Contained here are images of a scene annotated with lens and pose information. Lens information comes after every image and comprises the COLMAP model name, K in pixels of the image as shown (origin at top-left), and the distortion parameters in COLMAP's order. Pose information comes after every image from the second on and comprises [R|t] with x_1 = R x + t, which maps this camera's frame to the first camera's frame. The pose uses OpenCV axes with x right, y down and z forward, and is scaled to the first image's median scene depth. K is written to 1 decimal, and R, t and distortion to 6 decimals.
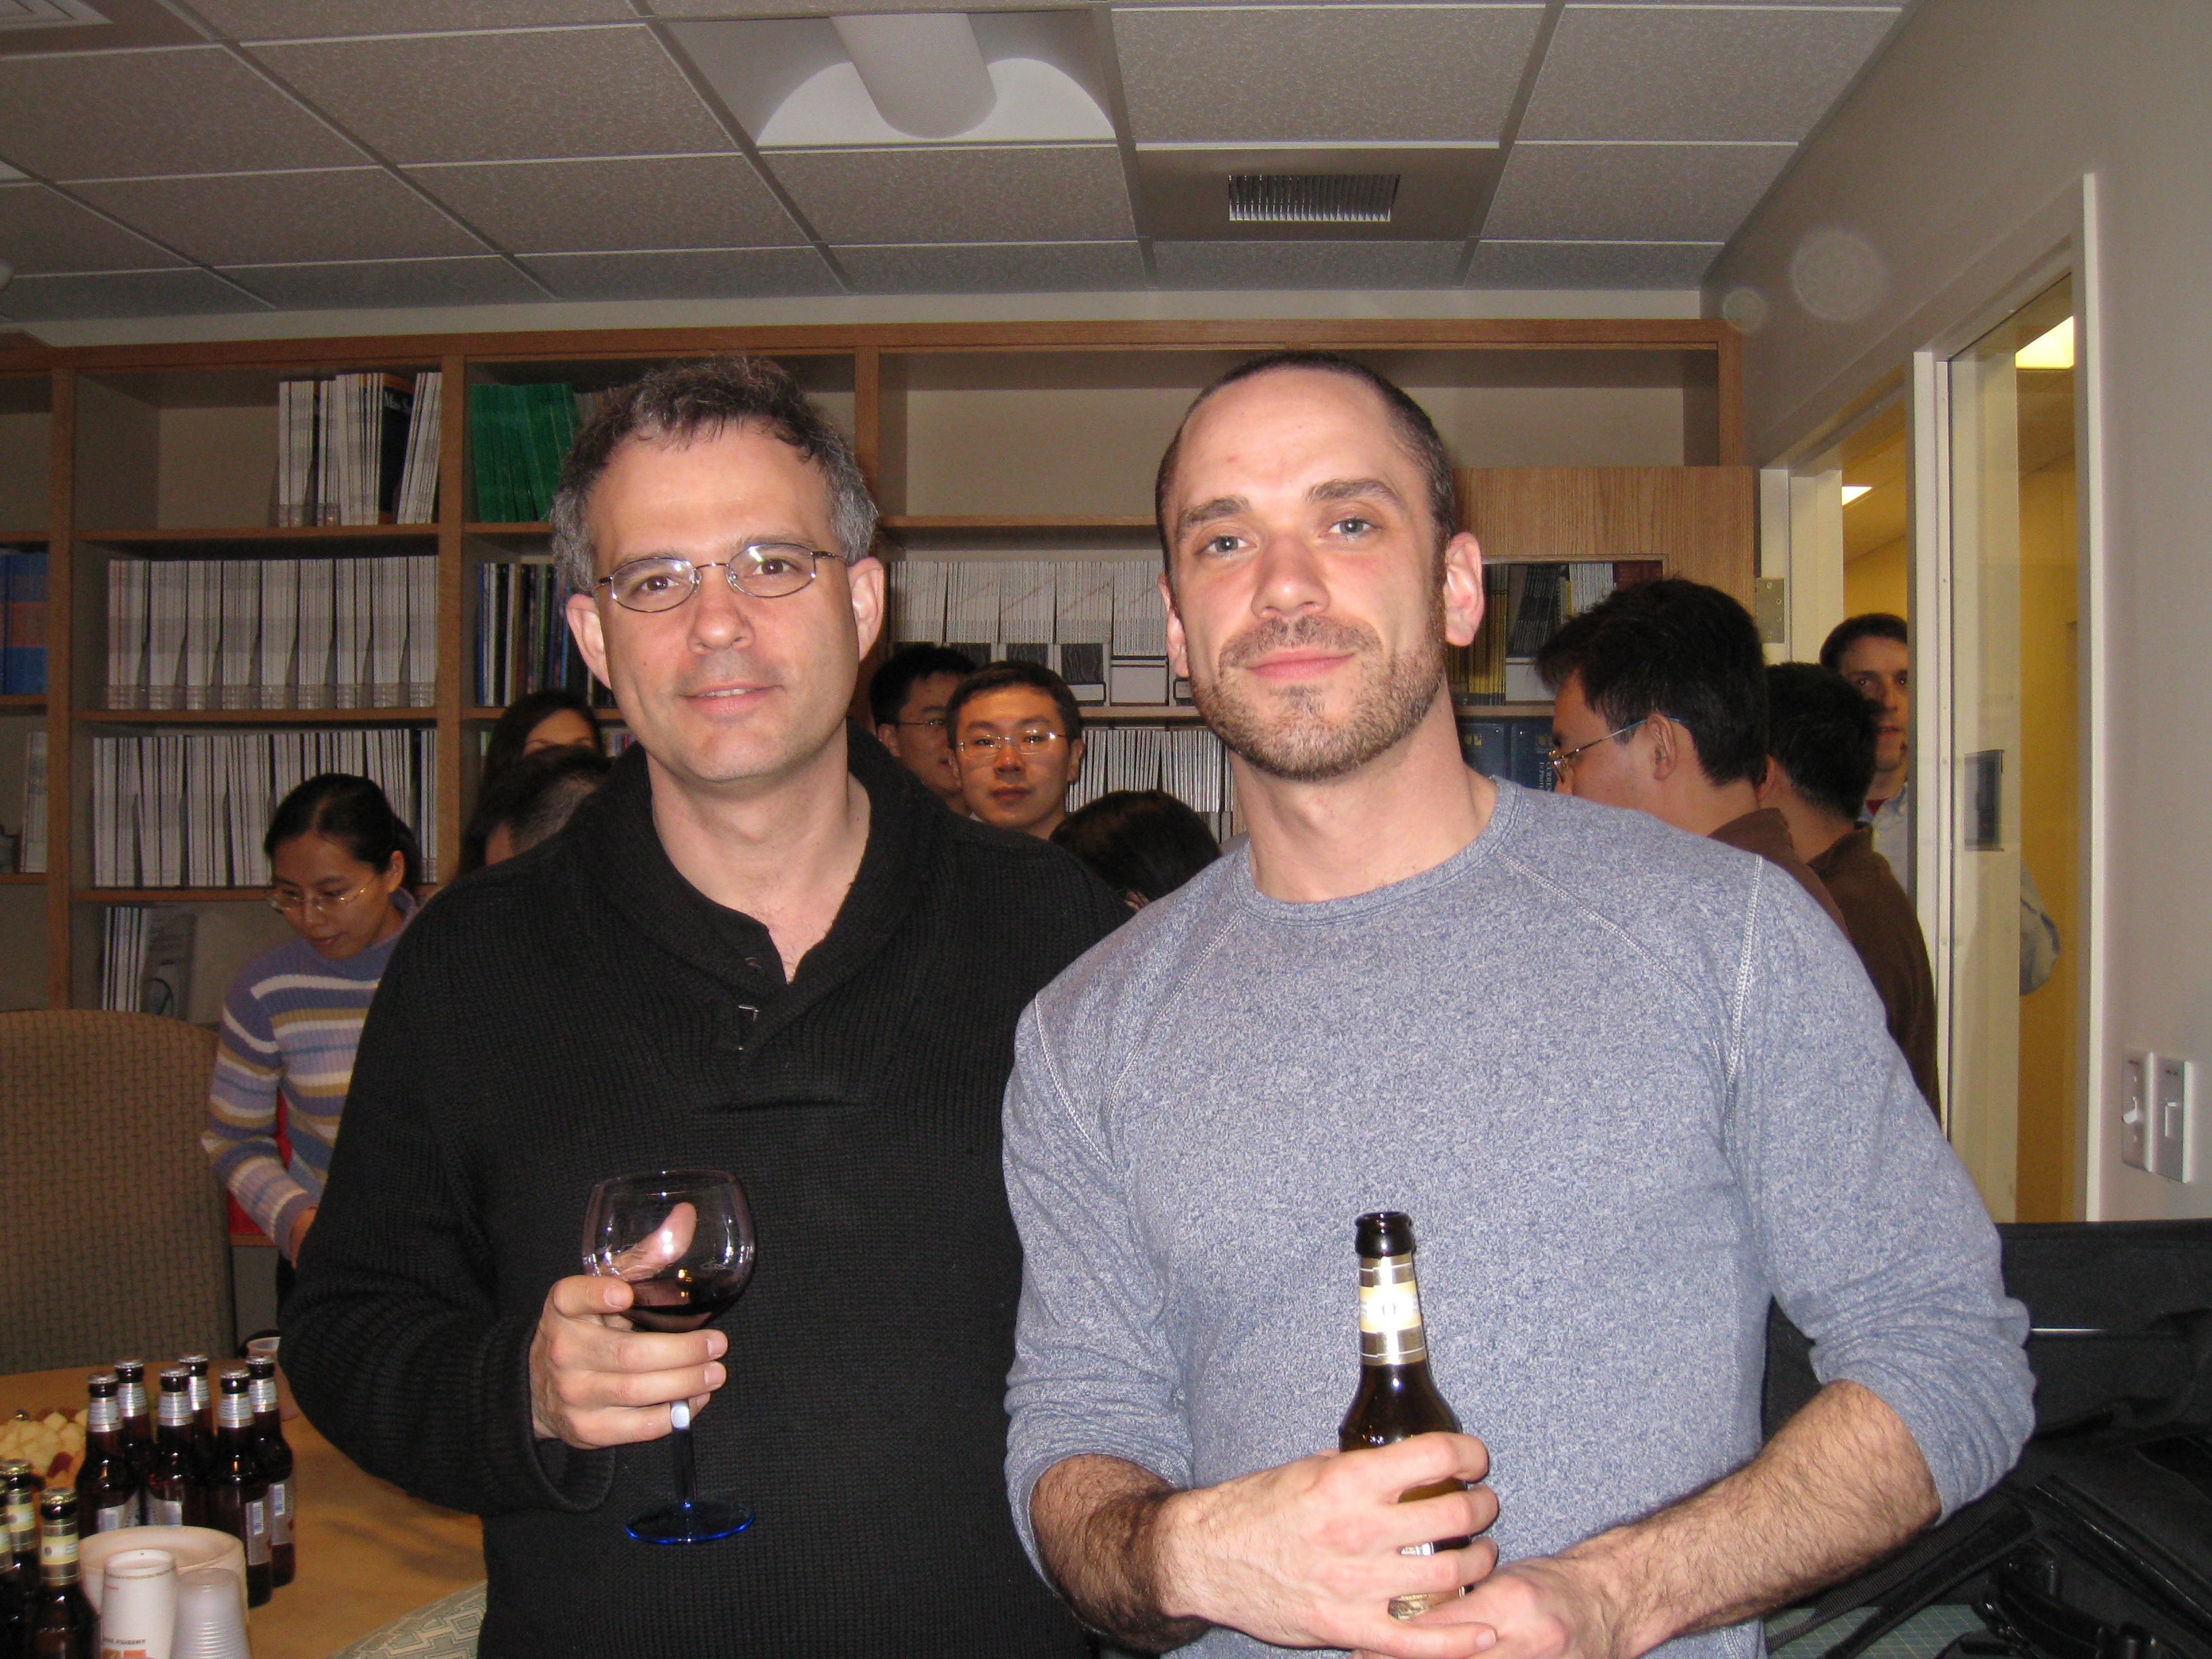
lens RADIAL K [[2323.2, 0, 1106.0], [0, 2323.2, 829.5], [0, 0, 1]] dist [-0.142525, -0.003817]
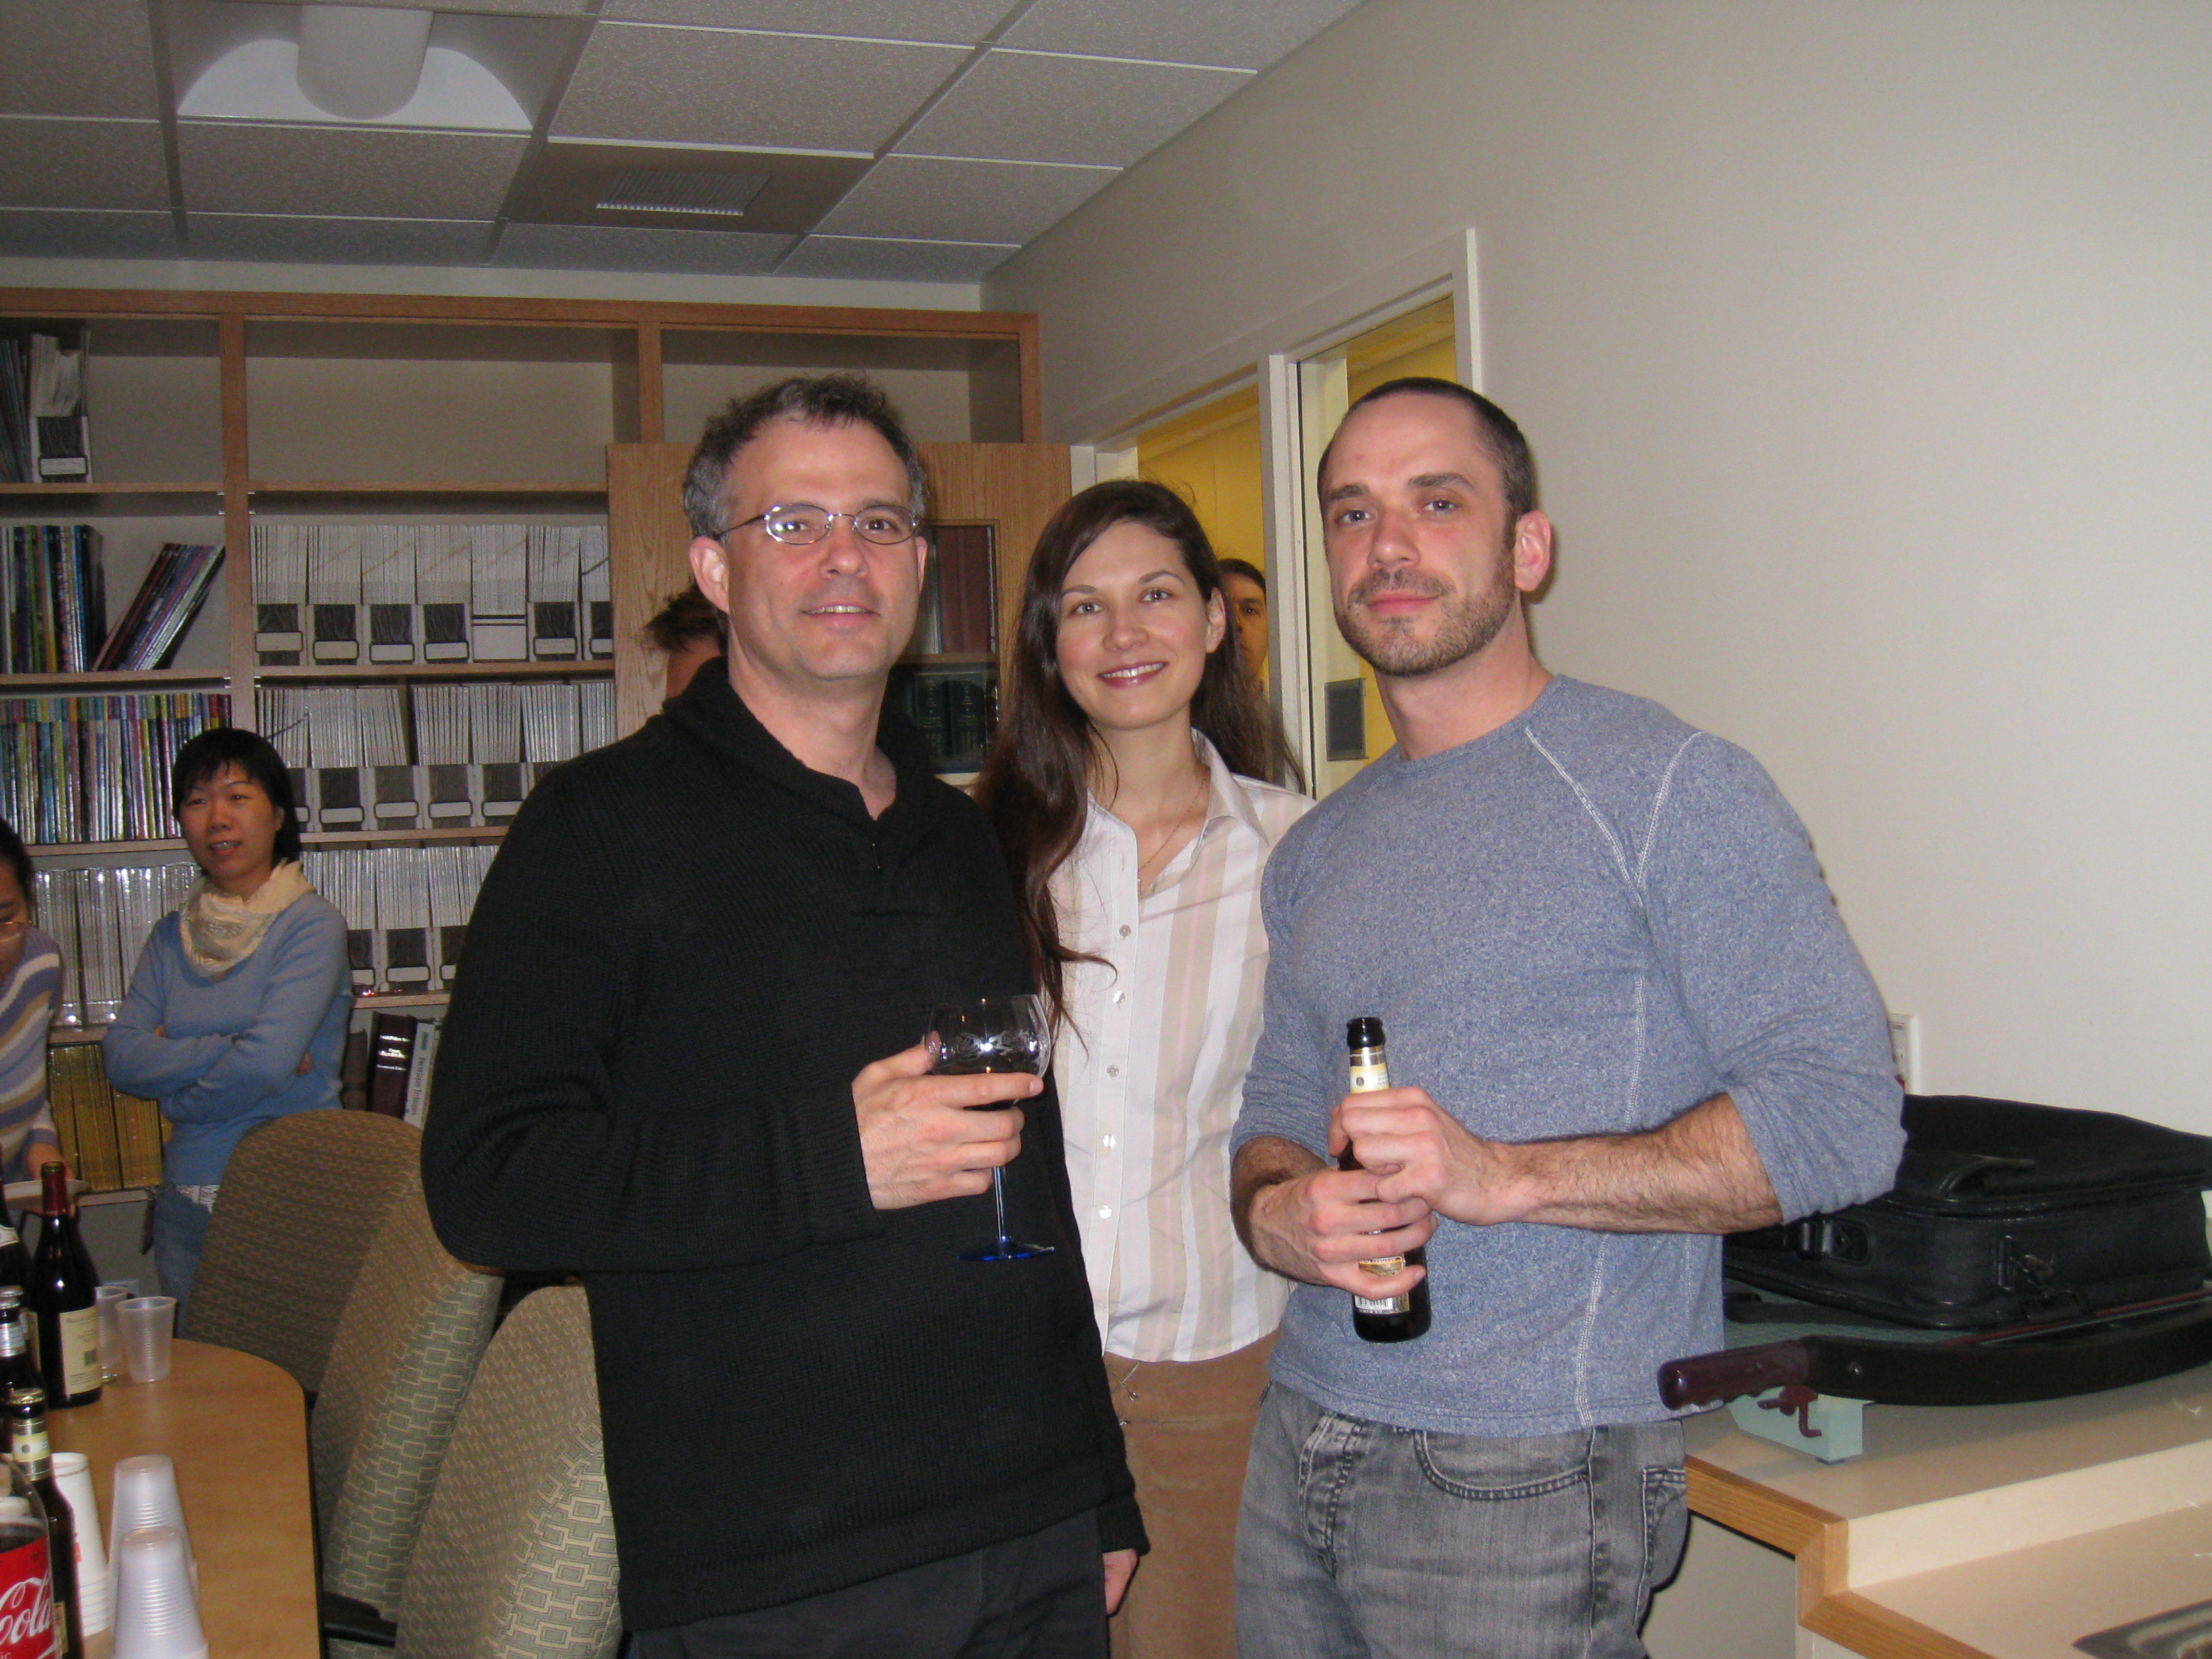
lens RADIAL K [[2337.0, 0, 1106.0], [0, 2337.0, 829.5], [0, 0, 1]] dist [-0.260542, 0.283404]
pose [[0.905798, -0.040567, 0.421763, -0.307962], [0.034095, 0.999157, 0.022879, 0.013609], [-0.422335, -0.006344, 0.906417, -0.098798]]
